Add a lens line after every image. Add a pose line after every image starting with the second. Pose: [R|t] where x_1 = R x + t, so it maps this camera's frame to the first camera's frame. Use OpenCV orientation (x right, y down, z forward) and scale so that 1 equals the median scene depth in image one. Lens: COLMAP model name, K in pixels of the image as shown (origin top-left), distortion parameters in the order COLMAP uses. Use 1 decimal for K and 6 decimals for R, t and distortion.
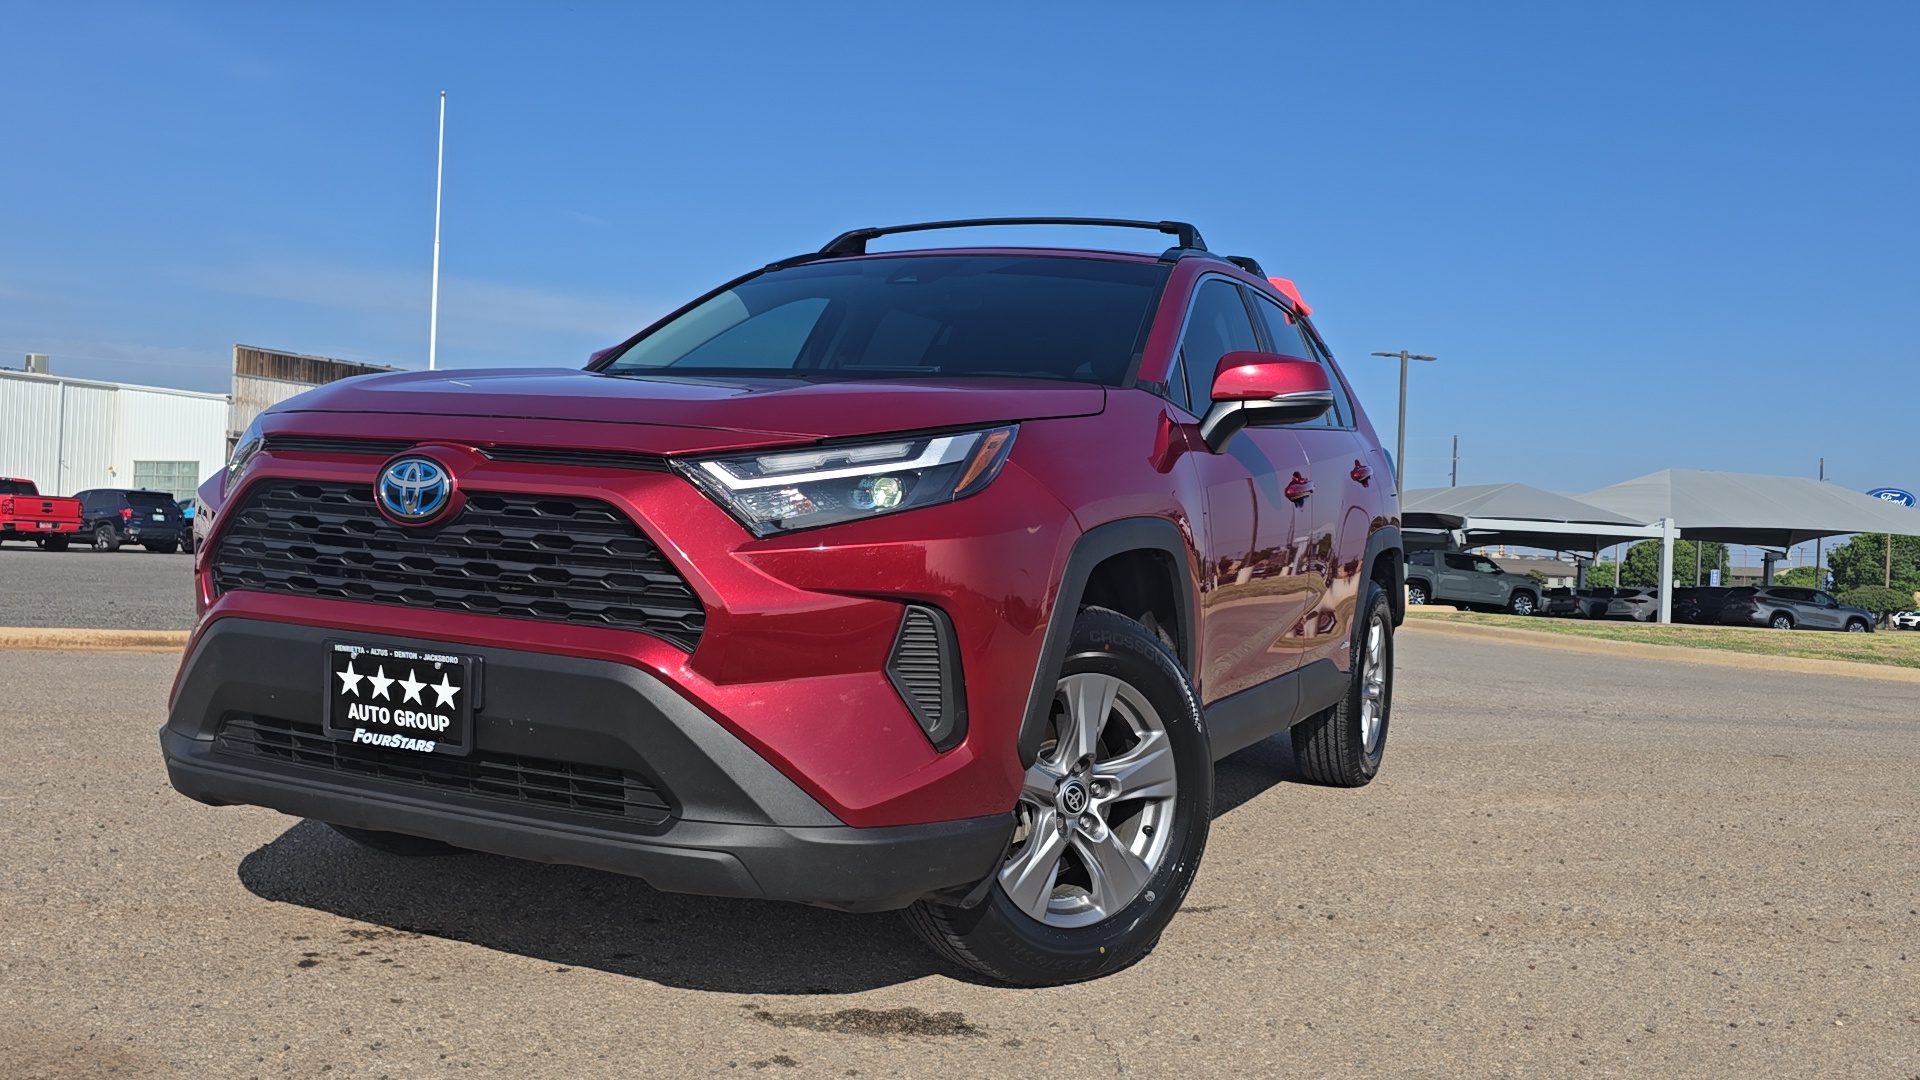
lens RADIAL K [[1578.6, 0, 960.0], [0, 1578.6, 540.0], [0, 0, 1]] dist [-0.013669, 0.010826]
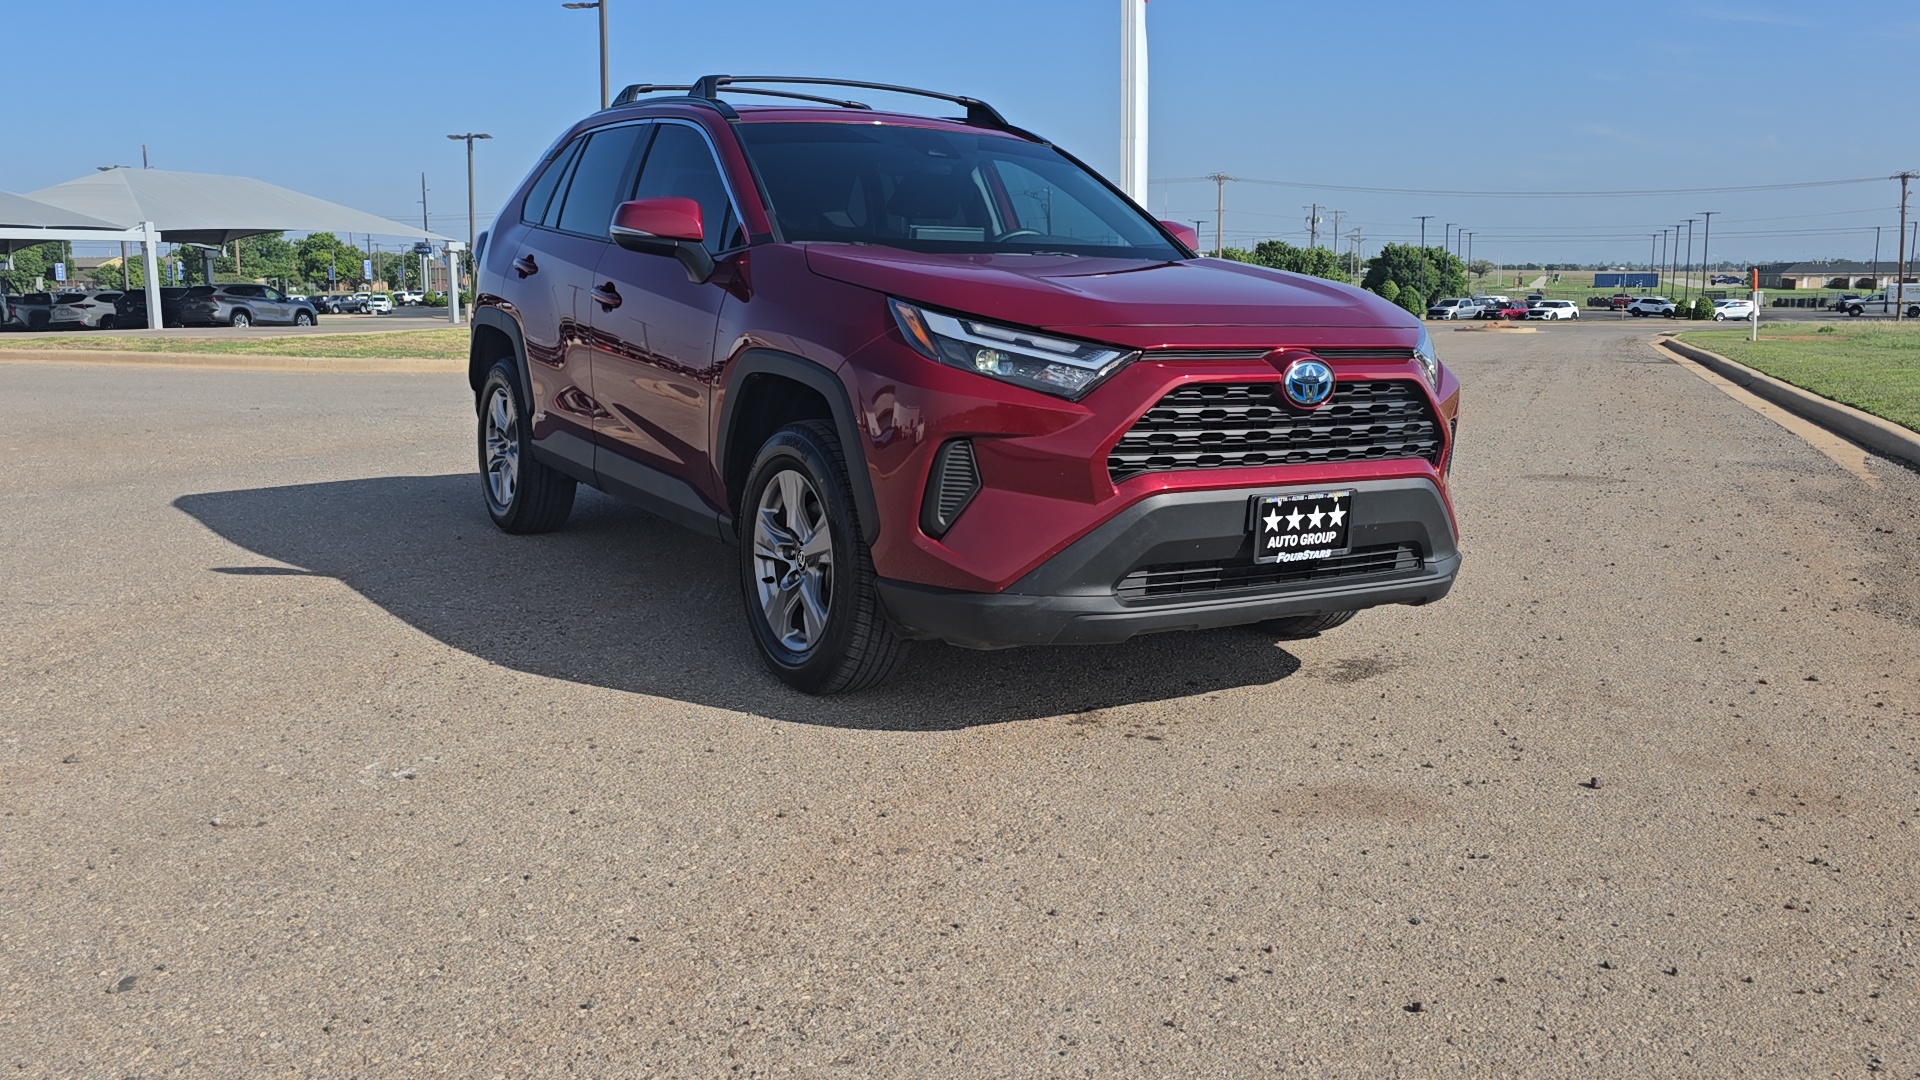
lens RADIAL K [[1562.3, 0, 960.0], [0, 1562.3, 540.0], [0, 0, 1]] dist [-0.012717, 0.004230]
pose [[0.560933, -0.181704, 0.807675, -1.682831], [0.019676, 0.978266, 0.206417, -0.190809], [-0.827628, -0.099894, 0.552317, 0.450501]]
